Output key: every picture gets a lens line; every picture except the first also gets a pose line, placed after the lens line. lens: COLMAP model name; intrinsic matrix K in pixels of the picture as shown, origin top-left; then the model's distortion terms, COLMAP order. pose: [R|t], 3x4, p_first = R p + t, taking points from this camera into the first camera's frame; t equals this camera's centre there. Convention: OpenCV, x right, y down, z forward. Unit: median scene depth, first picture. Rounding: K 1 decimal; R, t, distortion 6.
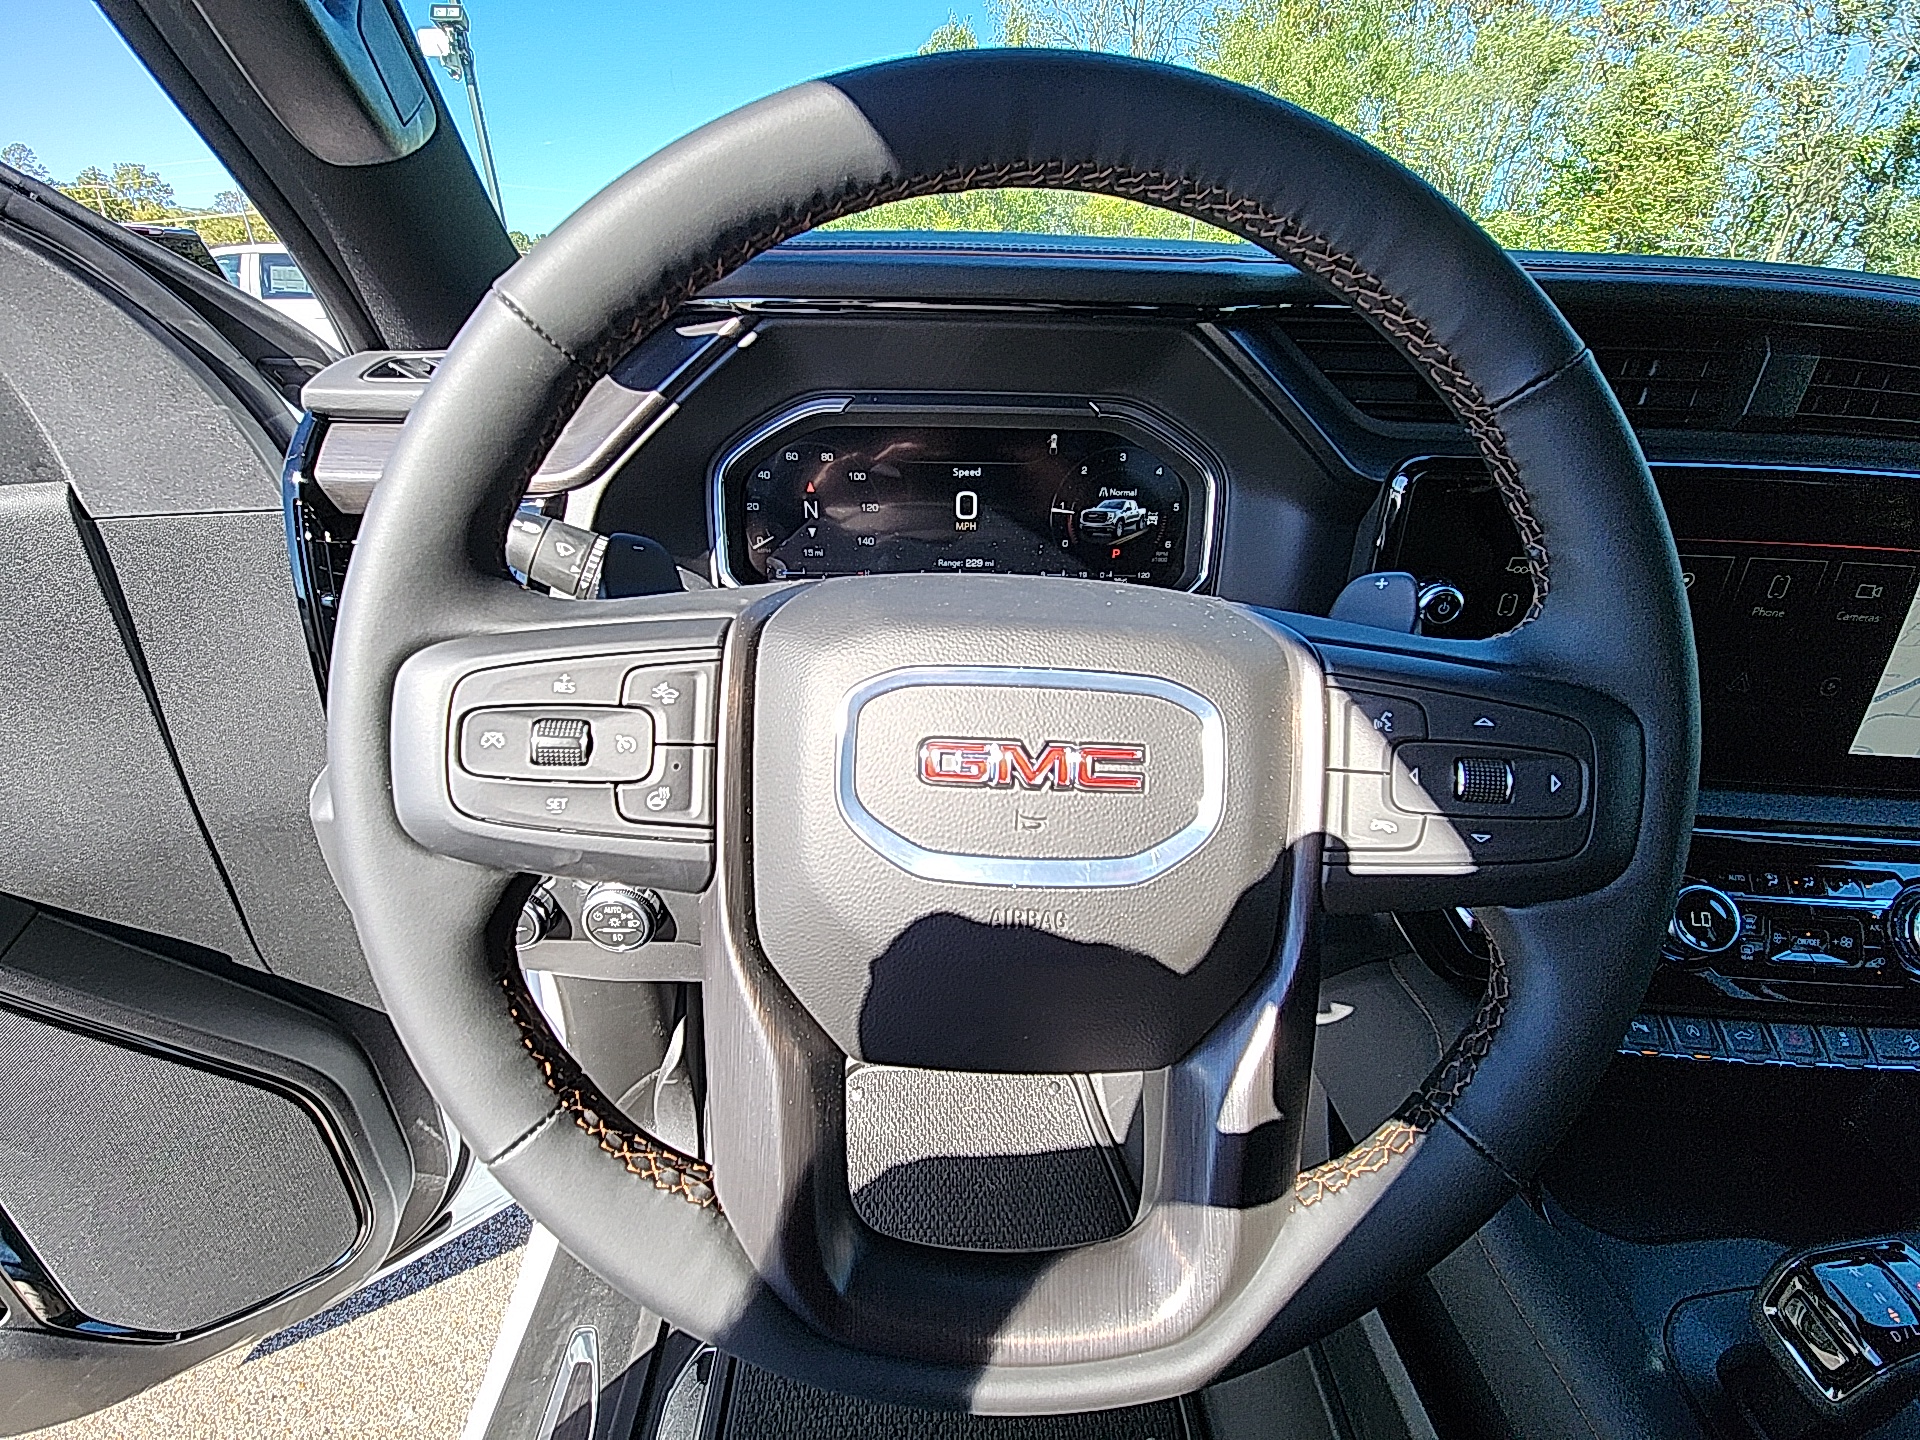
lens RADIAL K [[779.6, 0, 943.0], [0, 779.6, 700.2], [0, 0, 1]] dist [0.002919, -0.005419]
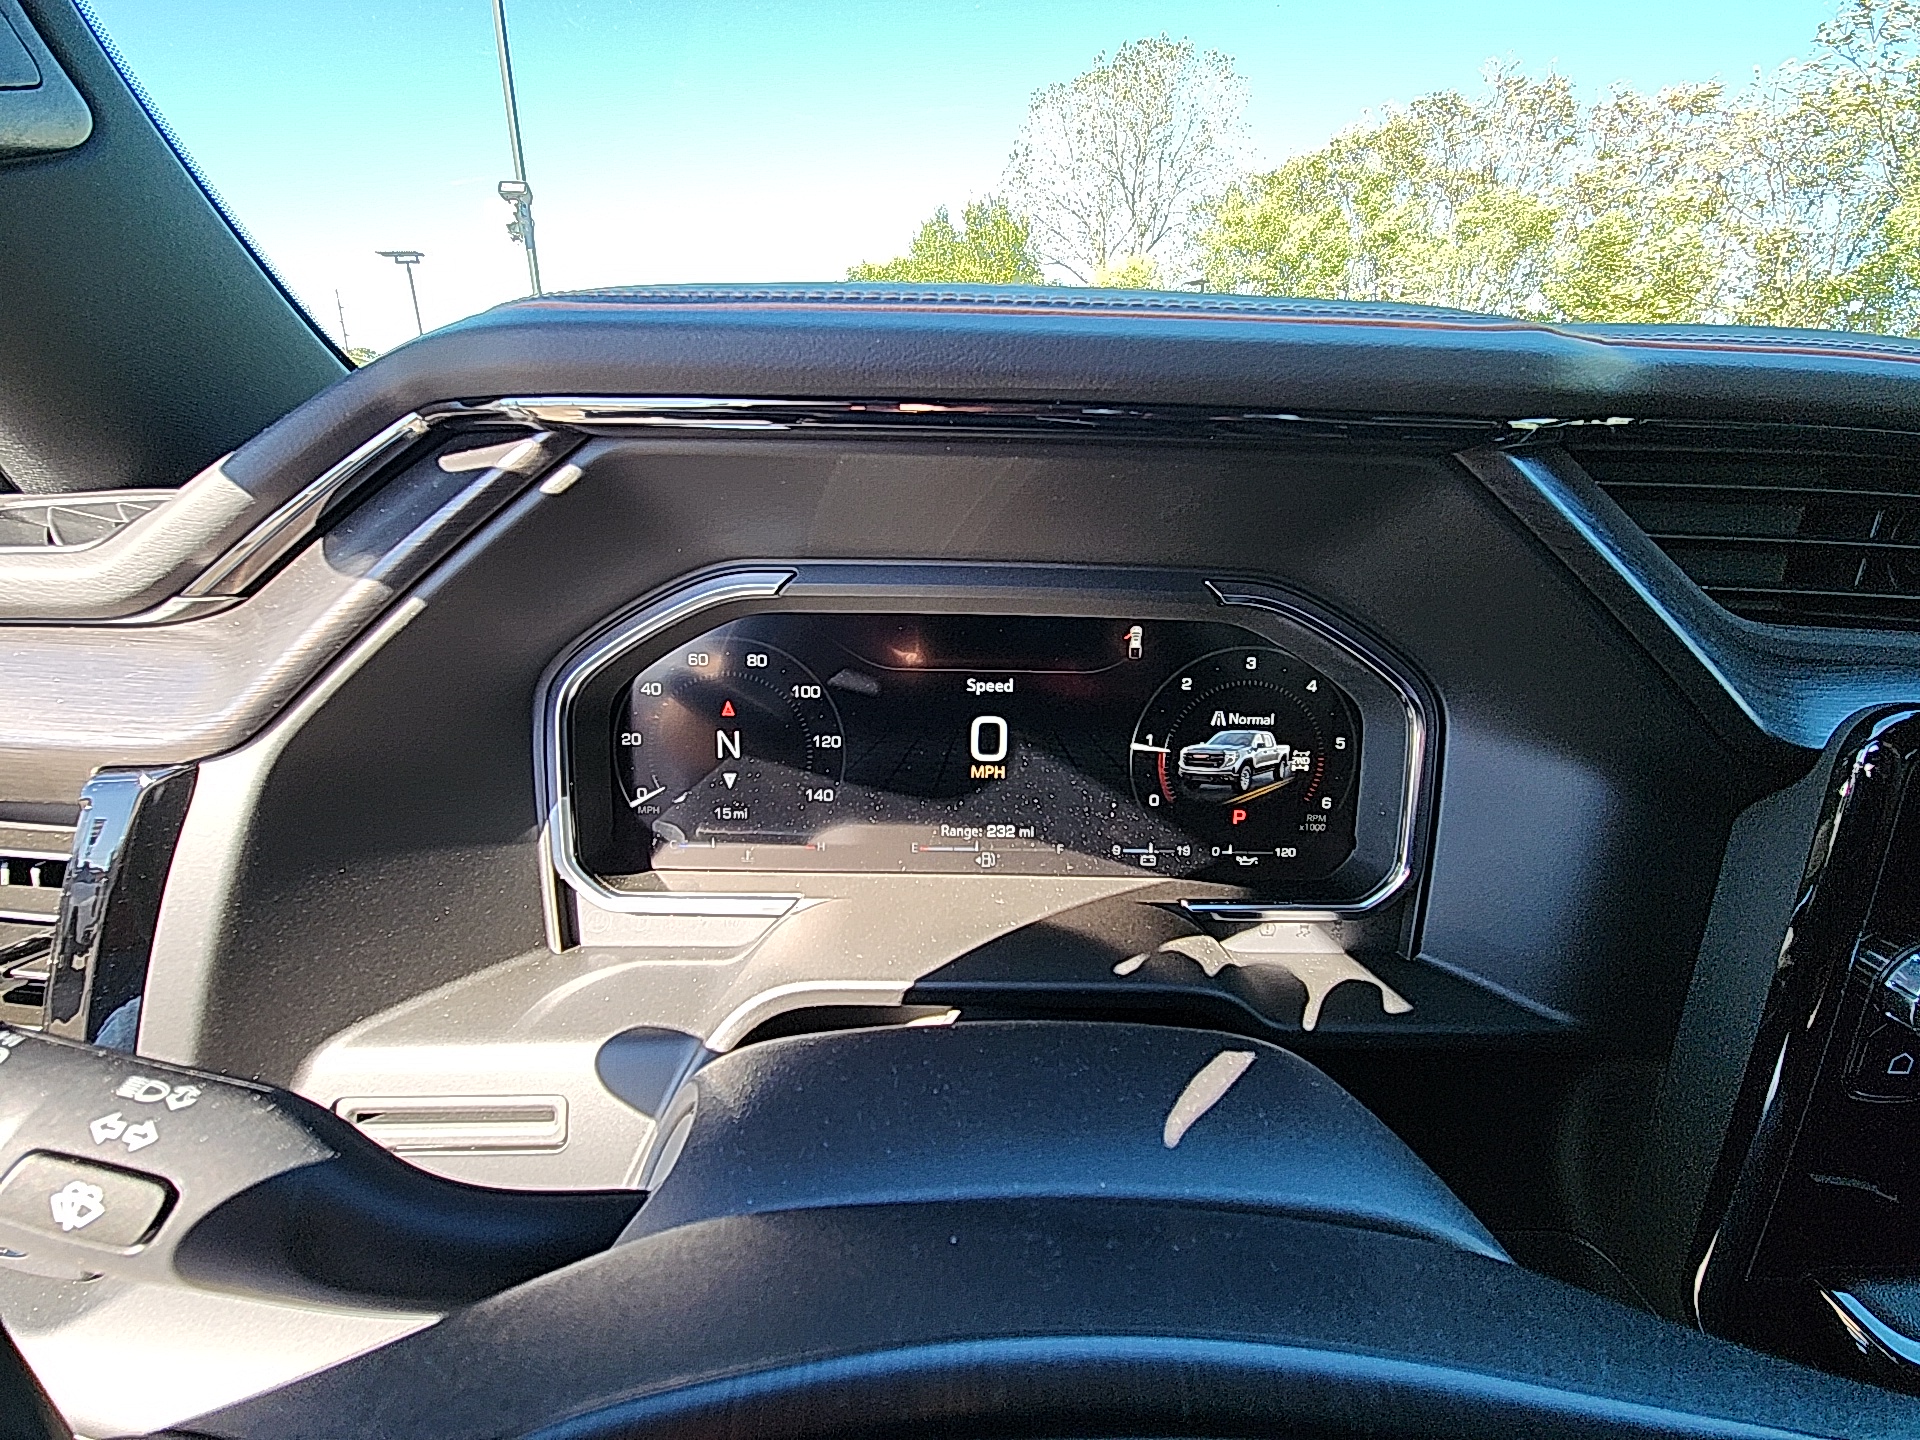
lens RADIAL K [[779.6, 0, 943.0], [0, 779.6, 700.2], [0, 0, 1]] dist [0.002919, -0.005419]
pose [[0.999870, 0.009257, -0.013200, 0.003022], [-0.011022, 0.990005, -0.140598, -0.229260], [0.011766, 0.140725, 0.989979, 0.475901]]
